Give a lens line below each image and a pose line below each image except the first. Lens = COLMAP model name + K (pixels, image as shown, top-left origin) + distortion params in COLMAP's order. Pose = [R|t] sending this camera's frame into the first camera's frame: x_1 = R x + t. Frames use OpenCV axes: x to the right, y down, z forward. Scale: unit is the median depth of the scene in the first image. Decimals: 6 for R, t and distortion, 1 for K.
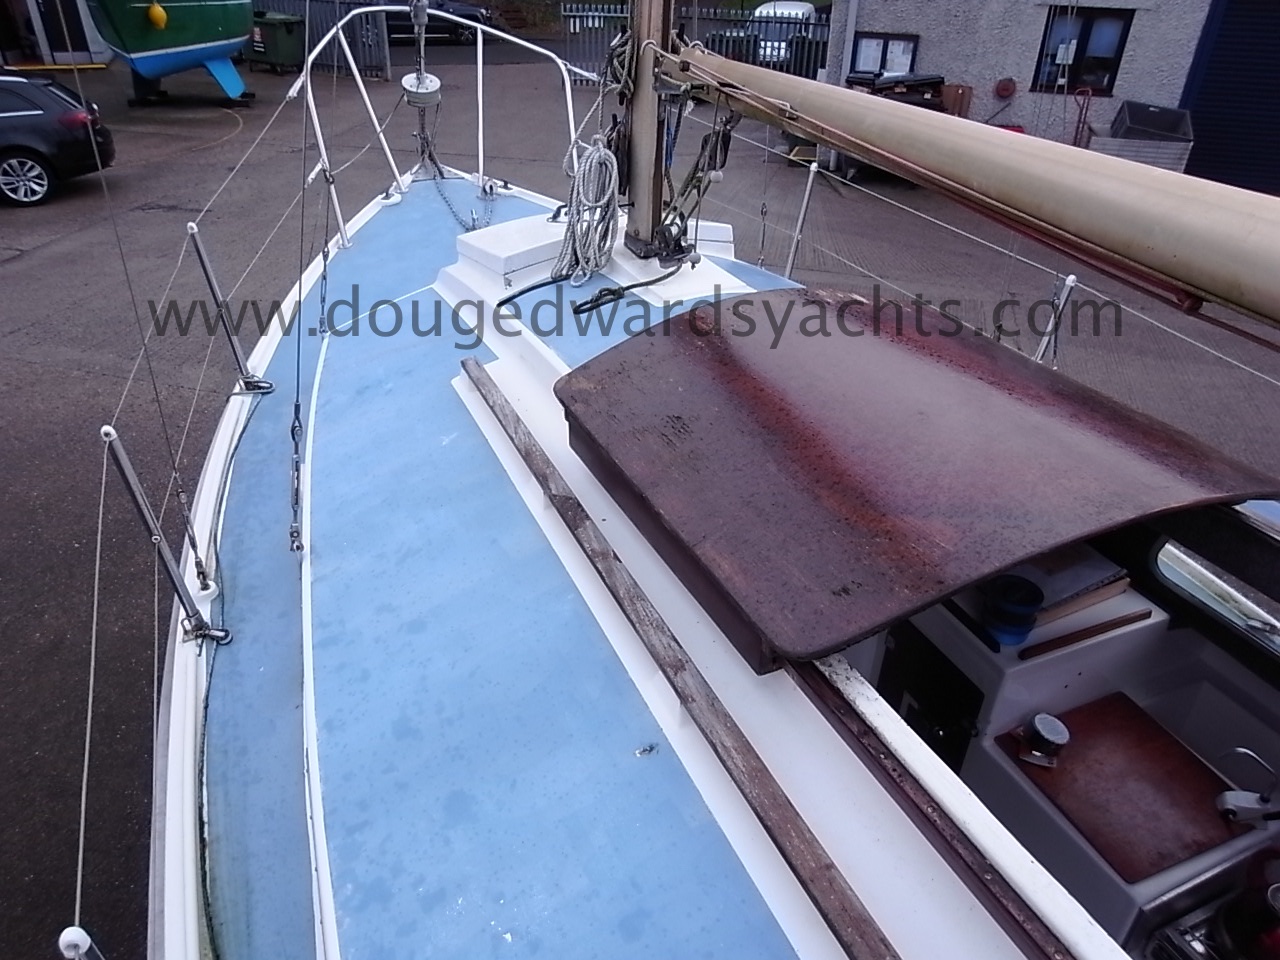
lens RADIAL K [[910.6, 0, 636.2], [0, 910.6, 476.1], [0, 0, 1]] dist [-0.070291, 0.055098]
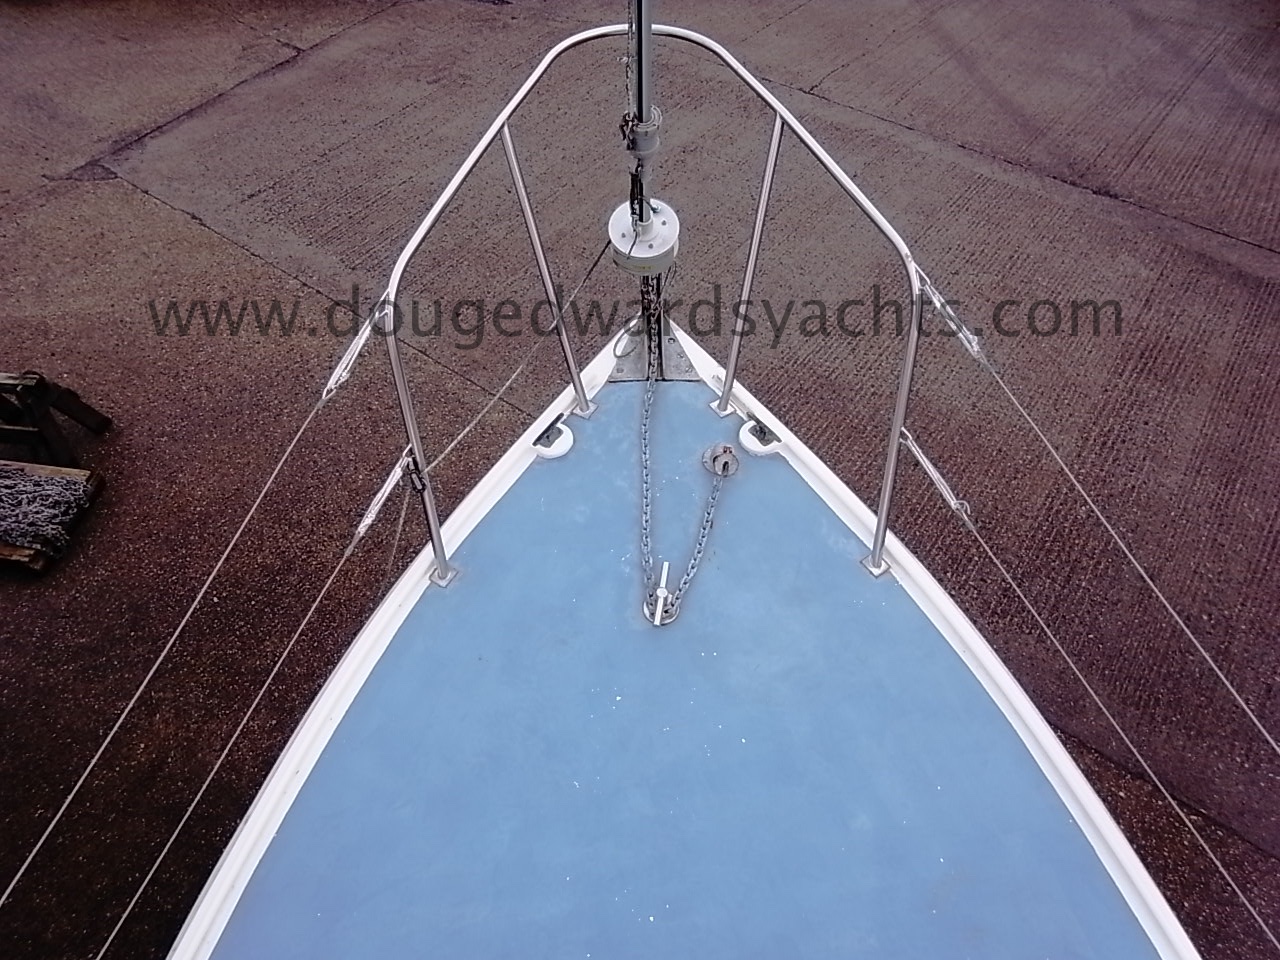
lens RADIAL K [[910.6, 0, 637.3], [0, 910.6, 478.3], [0, 0, 1]] dist [-0.070291, 0.055098]
pose [[0.925223, 0.266207, -0.270363, -0.019864], [-0.174013, 0.930918, 0.321110, -0.165359], [0.337167, -0.250052, 0.907630, 0.164259]]
